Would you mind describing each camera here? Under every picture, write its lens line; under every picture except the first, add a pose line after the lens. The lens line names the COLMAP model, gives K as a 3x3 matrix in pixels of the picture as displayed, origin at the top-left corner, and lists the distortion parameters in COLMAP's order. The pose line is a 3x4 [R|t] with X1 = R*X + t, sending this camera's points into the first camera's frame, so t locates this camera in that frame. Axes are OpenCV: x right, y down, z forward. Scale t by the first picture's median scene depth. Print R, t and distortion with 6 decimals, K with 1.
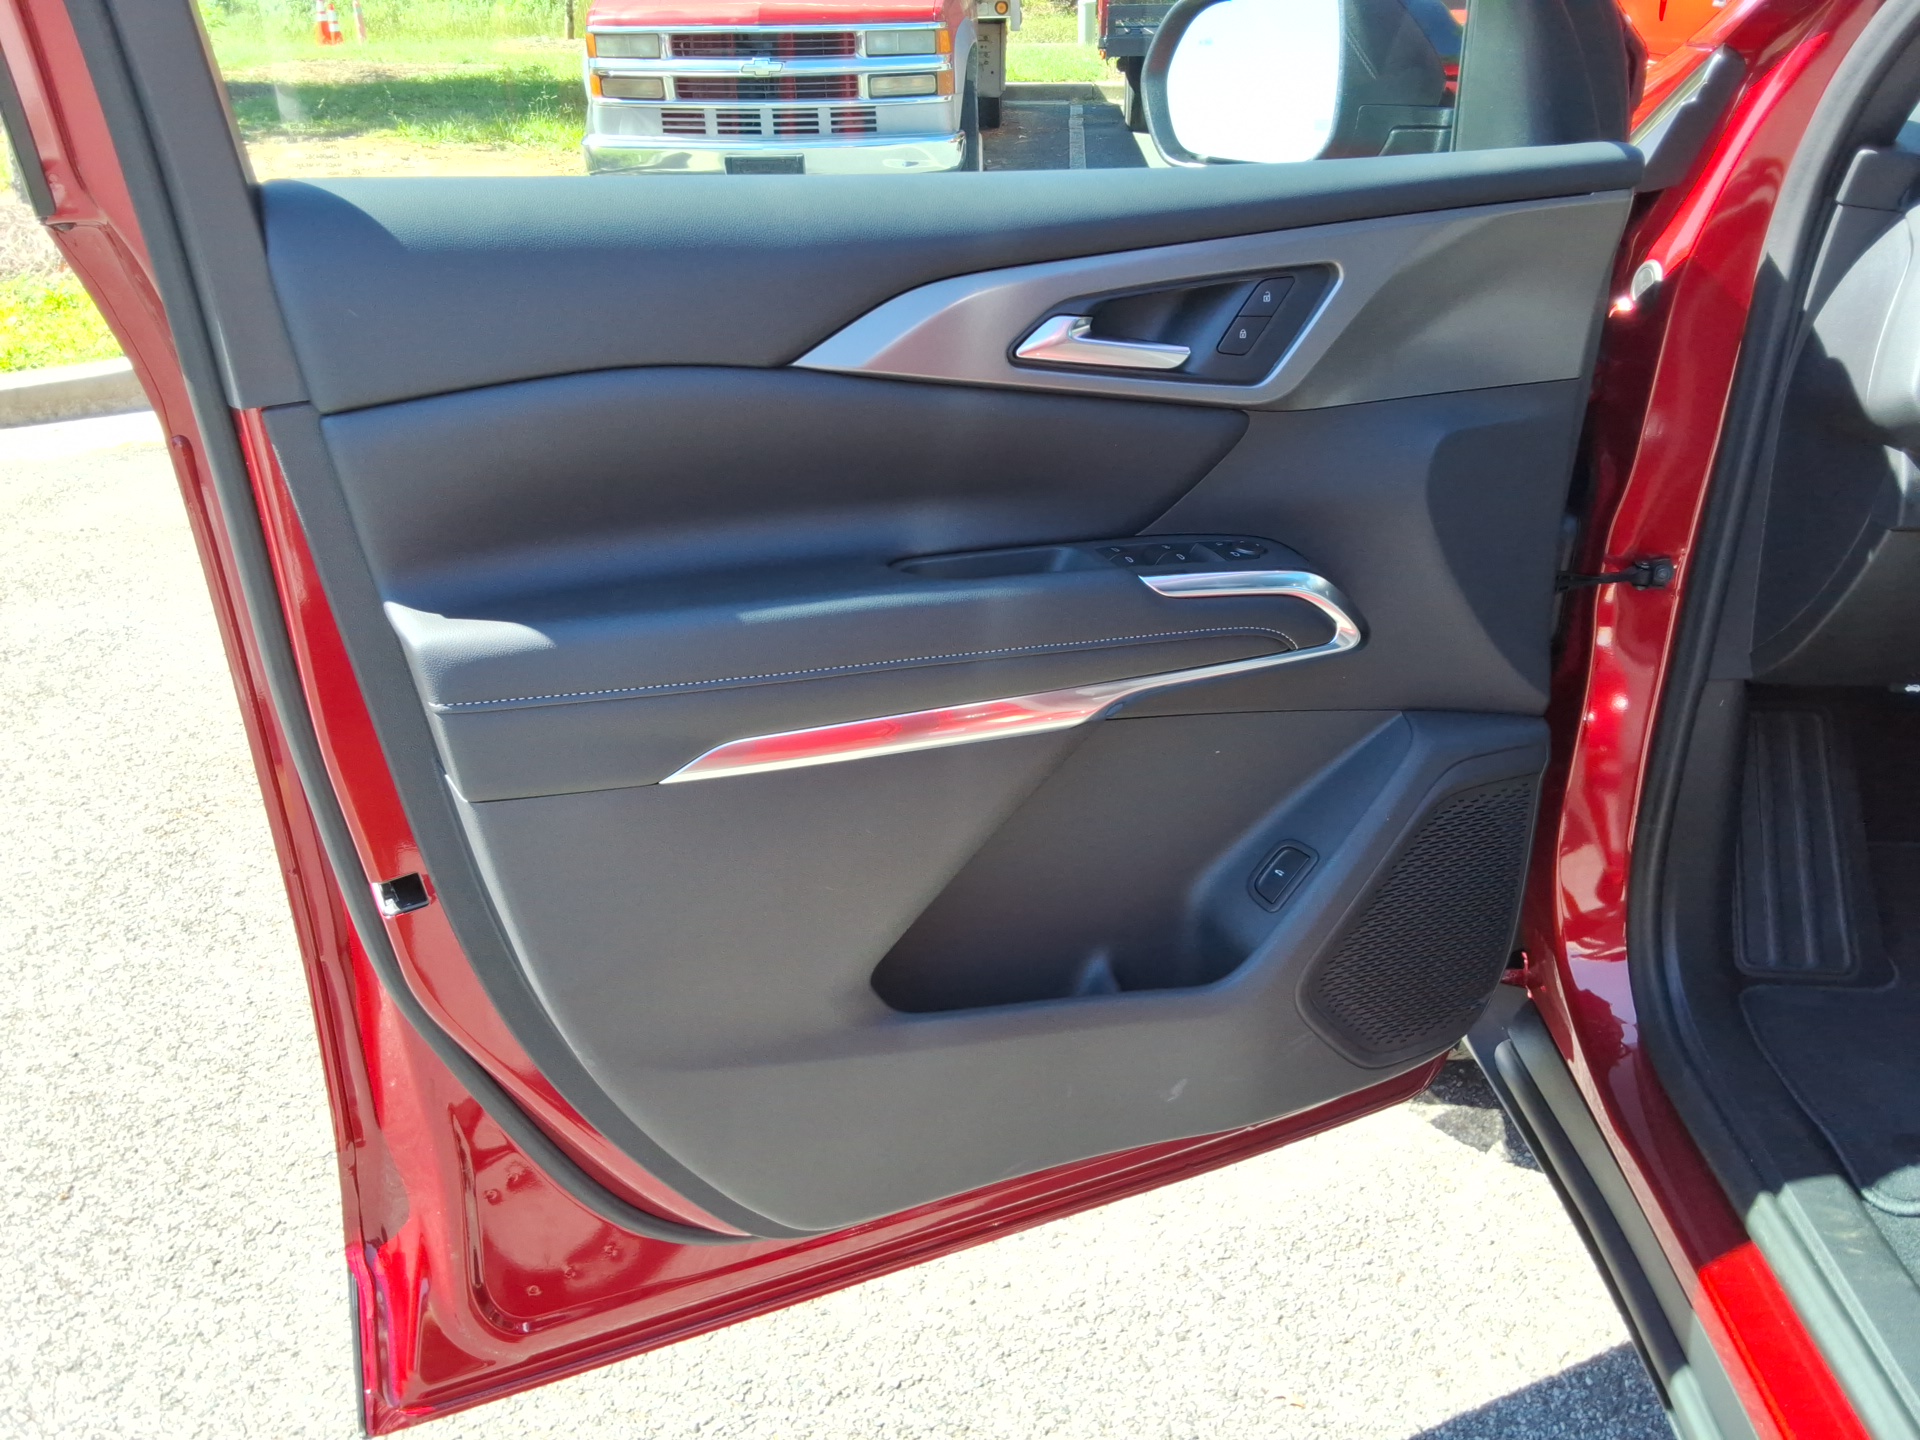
lens RADIAL K [[1540.7, 0, 962.6], [0, 1540.7, 684.4], [0, 0, 1]] dist [0.084658, -0.131967]
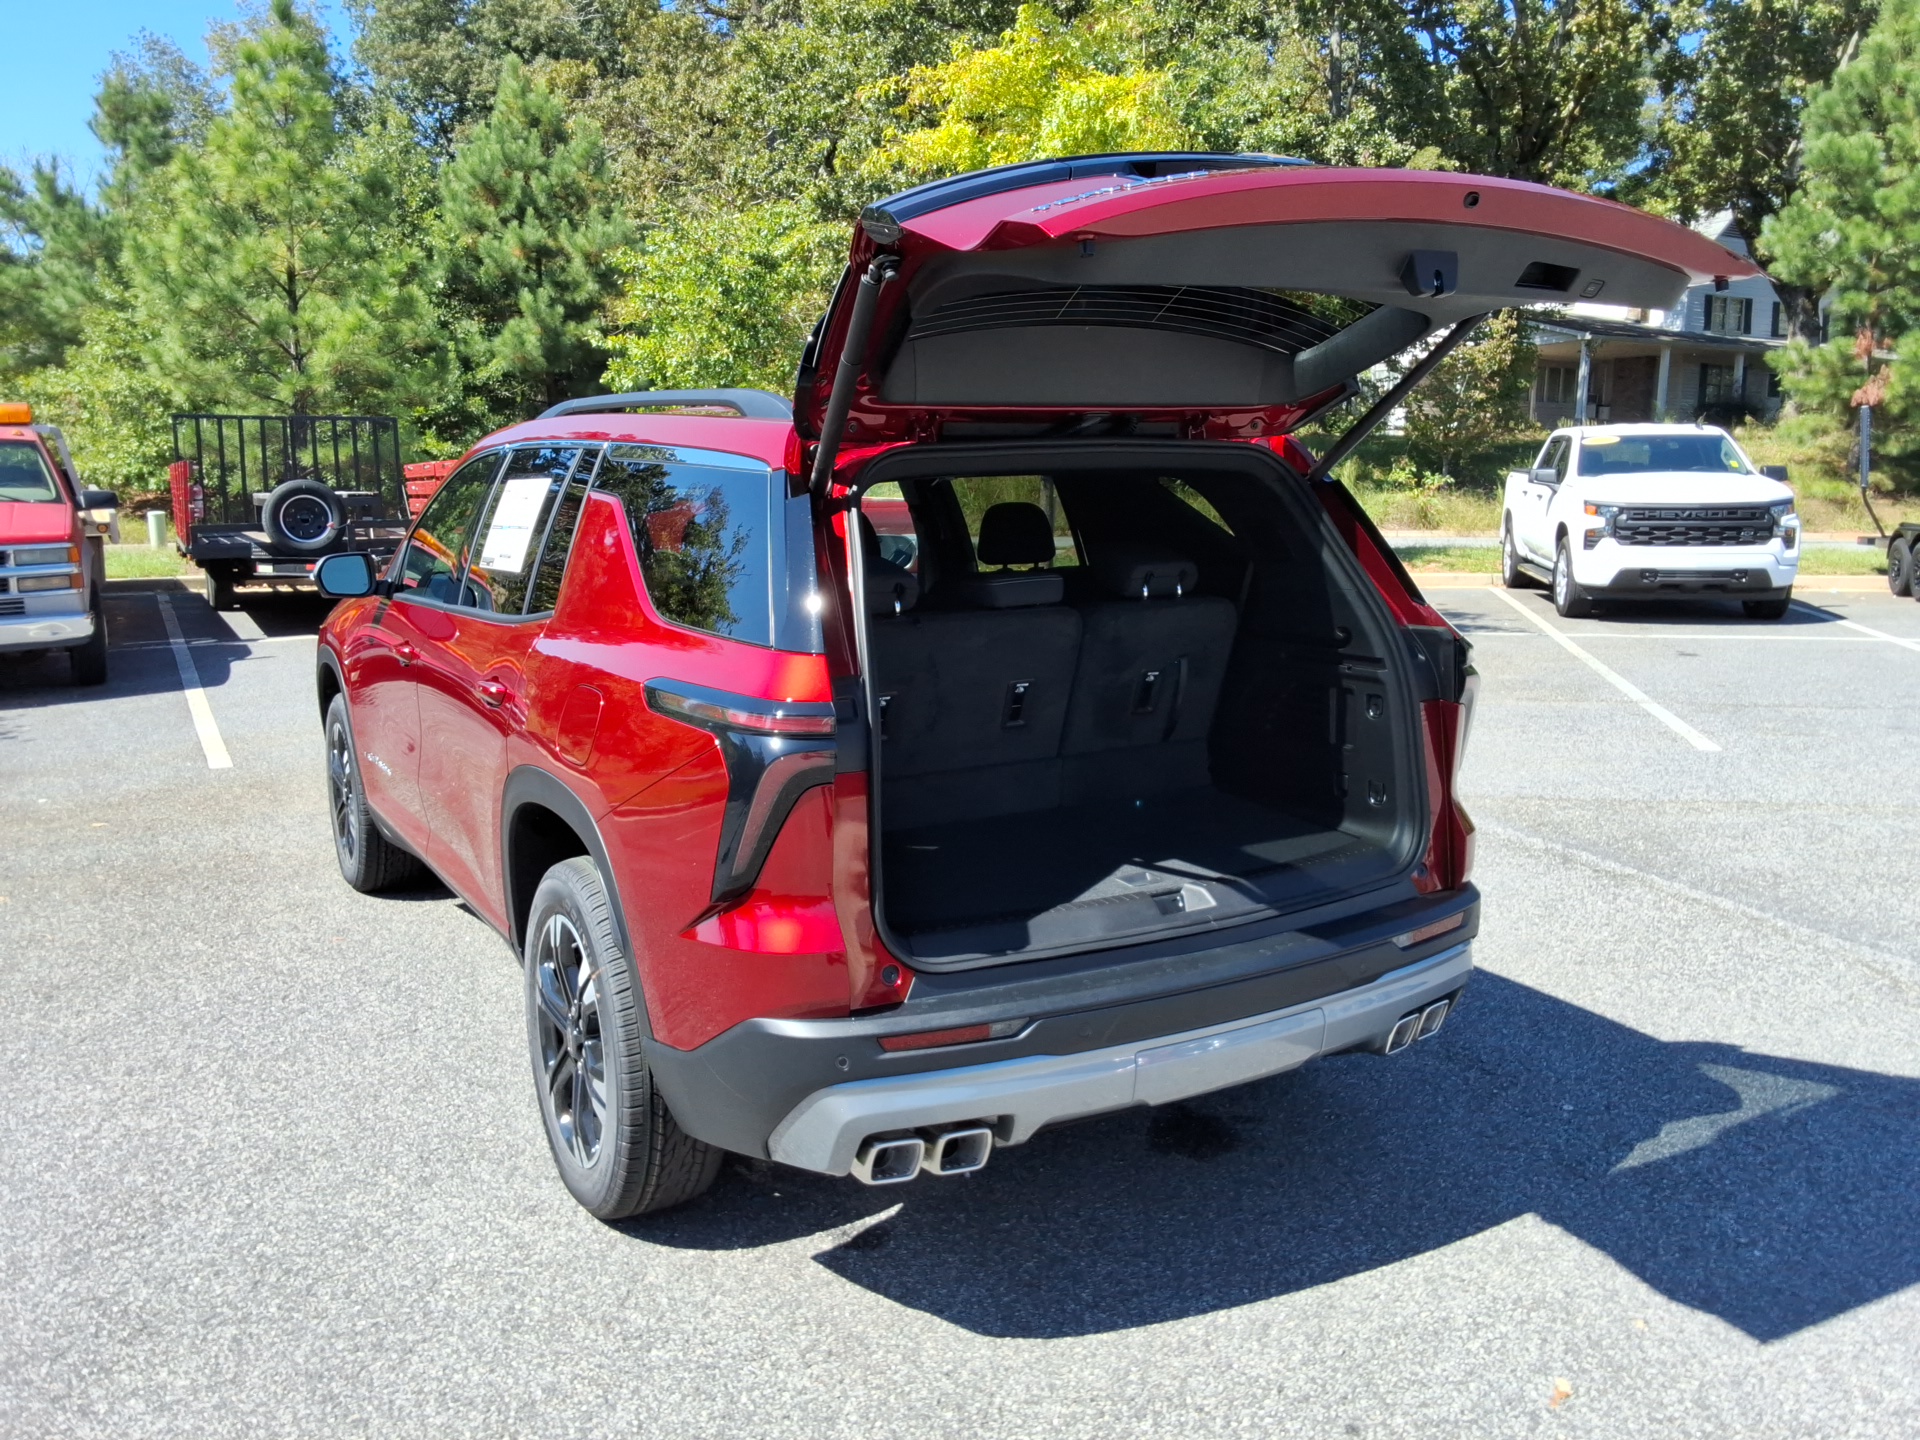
lens RADIAL K [[1540.7, 0, 969.0], [0, 1540.7, 698.1], [0, 0, 1]] dist [0.084658, -0.131967]
pose [[0.846856, -0.072326, 0.526881, -0.081045], [0.217883, 0.950933, -0.219667, 0.219301], [-0.485141, 0.300825, 0.821062, -0.568011]]
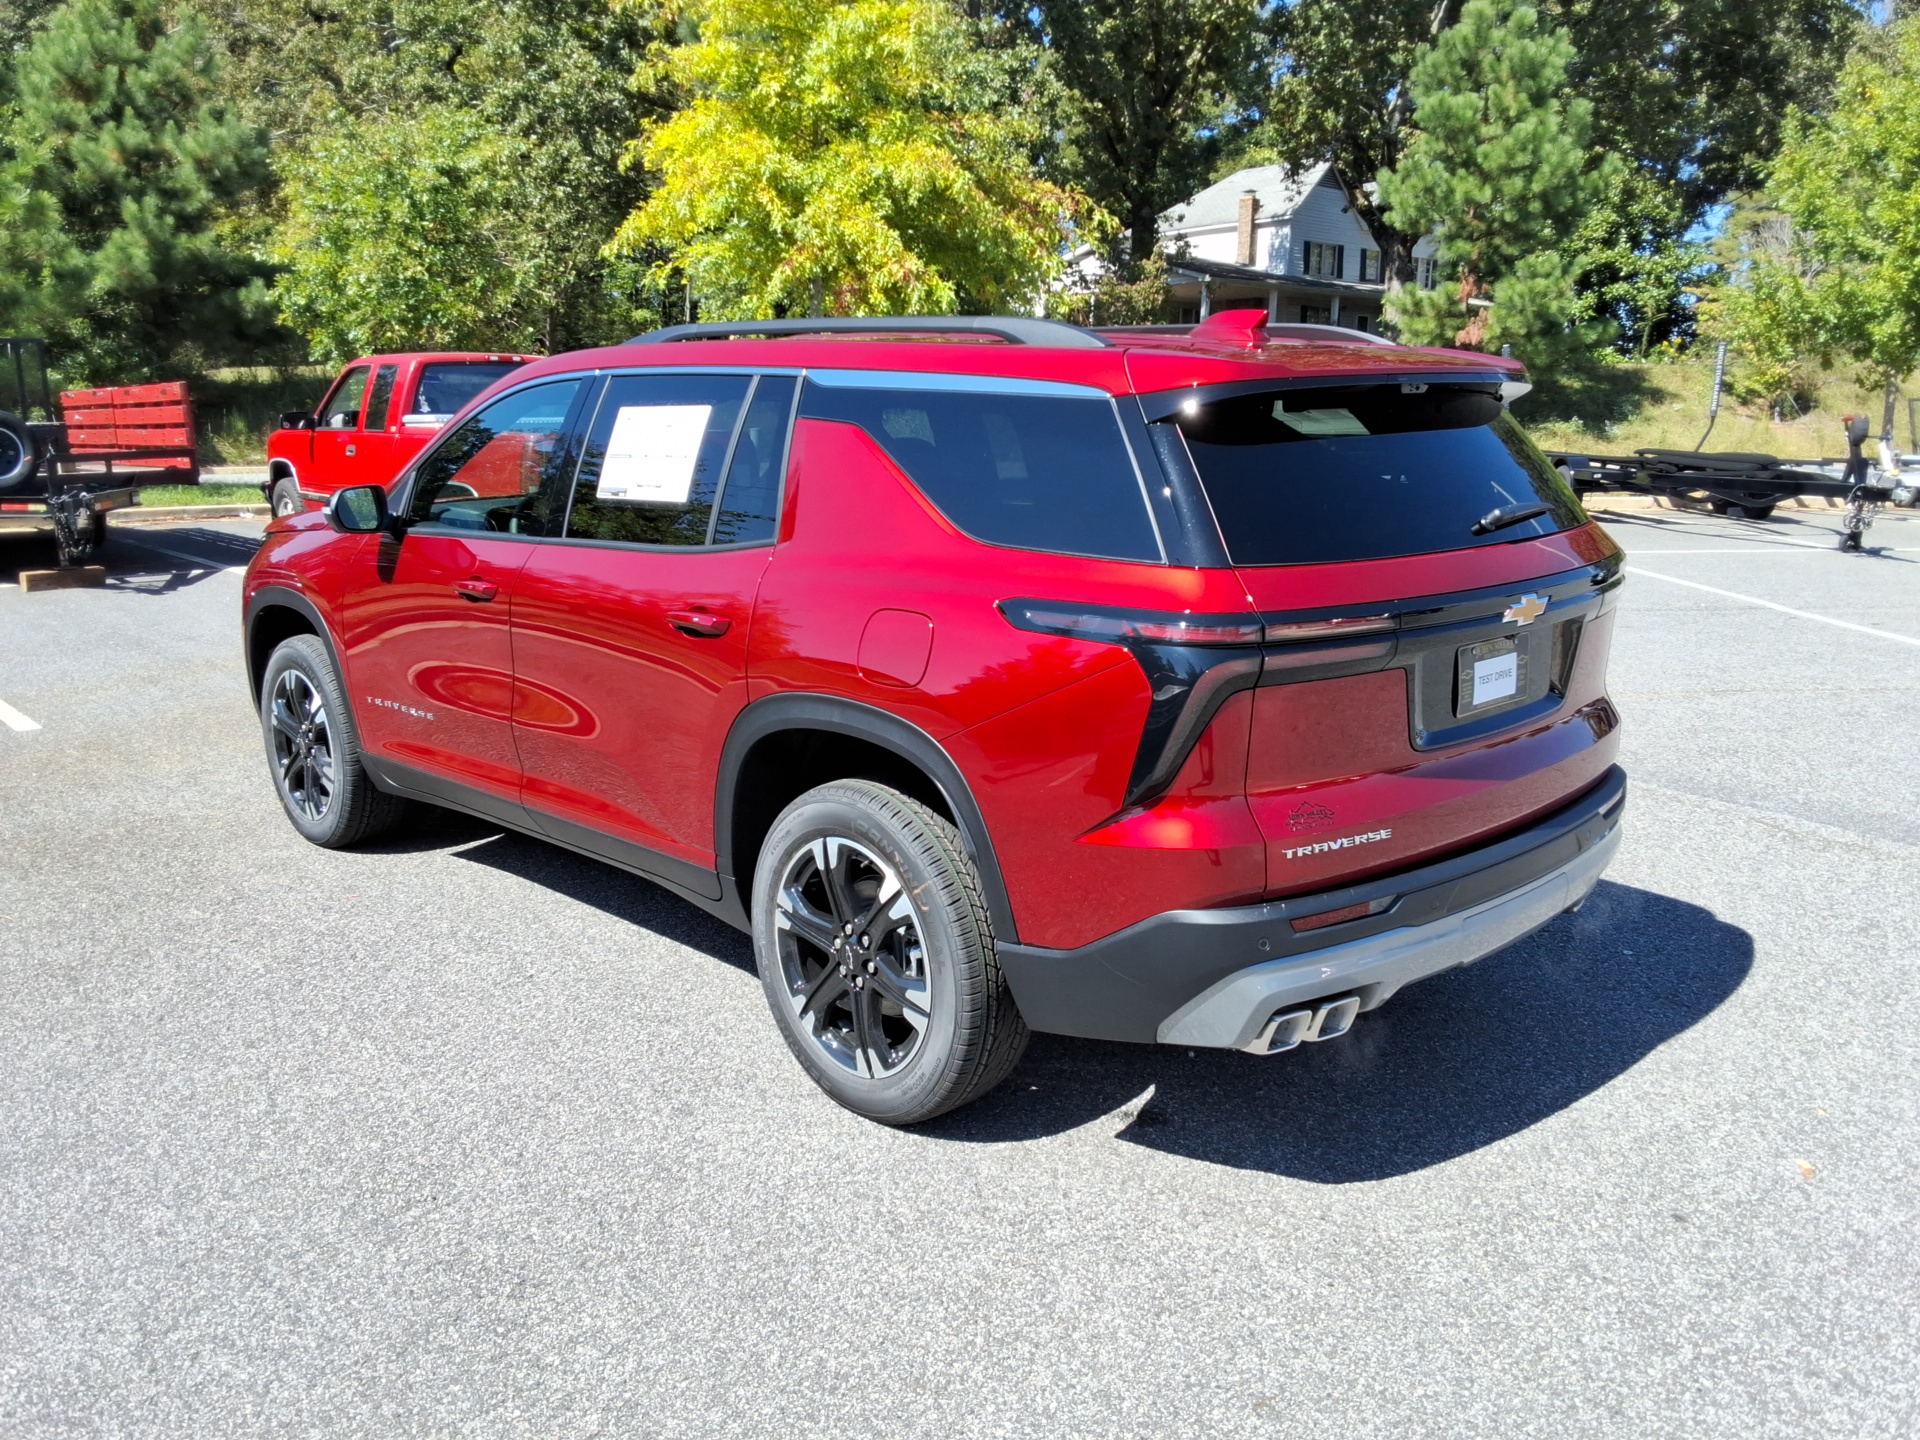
lens RADIAL K [[1540.7, 0, 959.5], [0, 1540.7, 700.3], [0, 0, 1]] dist [0.084658, -0.131967]
pose [[0.694019, -0.129153, 0.708277, -0.244798], [0.295499, 0.948195, -0.116650, 0.179037], [-0.656519, 0.290253, 0.696230, -0.471215]]
